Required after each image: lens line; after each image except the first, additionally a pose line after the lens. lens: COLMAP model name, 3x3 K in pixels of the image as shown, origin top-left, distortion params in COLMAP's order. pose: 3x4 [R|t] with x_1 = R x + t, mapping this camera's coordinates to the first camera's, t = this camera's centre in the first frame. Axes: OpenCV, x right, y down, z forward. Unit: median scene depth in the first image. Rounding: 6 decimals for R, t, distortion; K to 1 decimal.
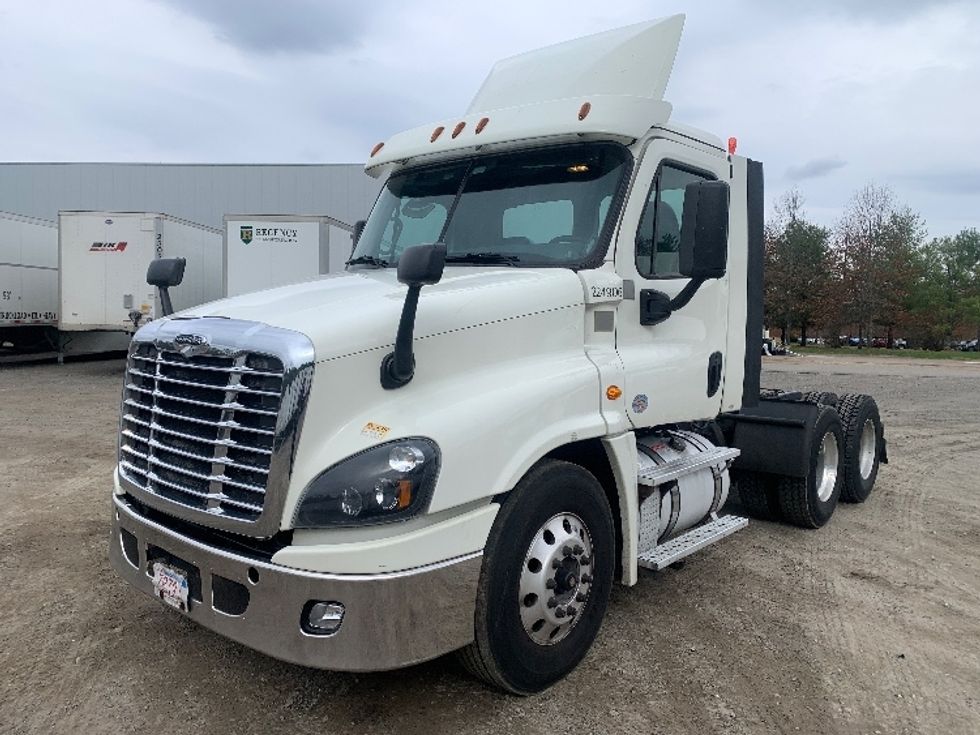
lens RADIAL K [[782.1, 0, 493.4], [0, 782.1, 369.5], [0, 0, 1]] dist [0.013765, -0.010776]
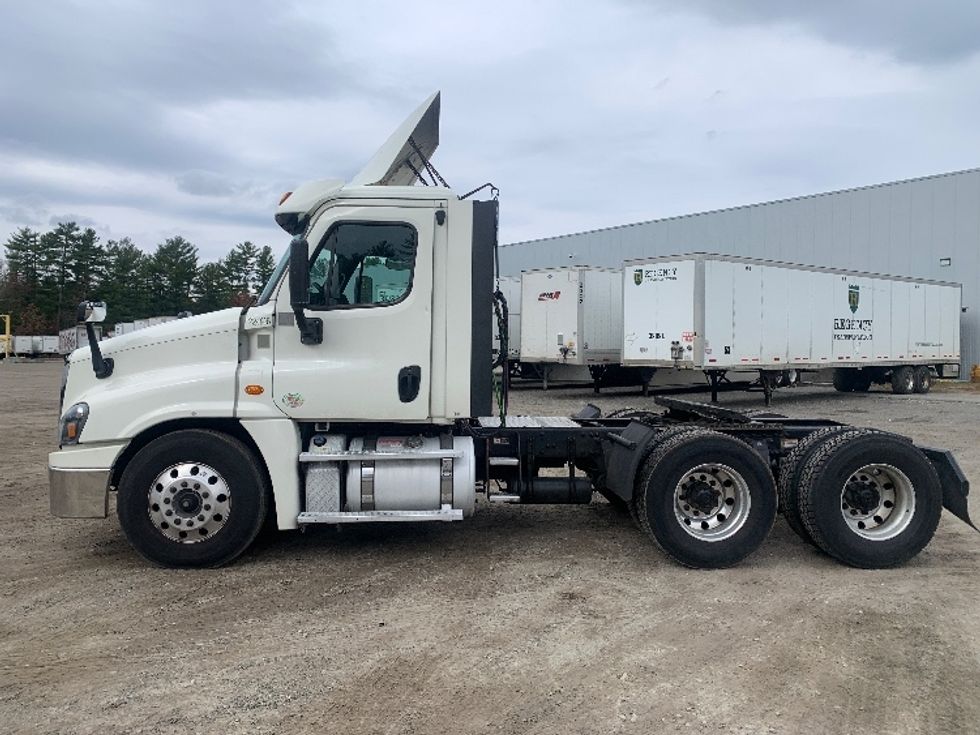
lens RADIAL K [[782.1, 0, 481.4], [0, 782.1, 387.0], [0, 0, 1]] dist [0.013765, -0.010776]
pose [[0.687384, 0.023328, -0.725919, 1.657207], [-0.043395, 0.999018, -0.008987, 0.020452], [0.724997, 0.037679, 0.687721, 0.327710]]
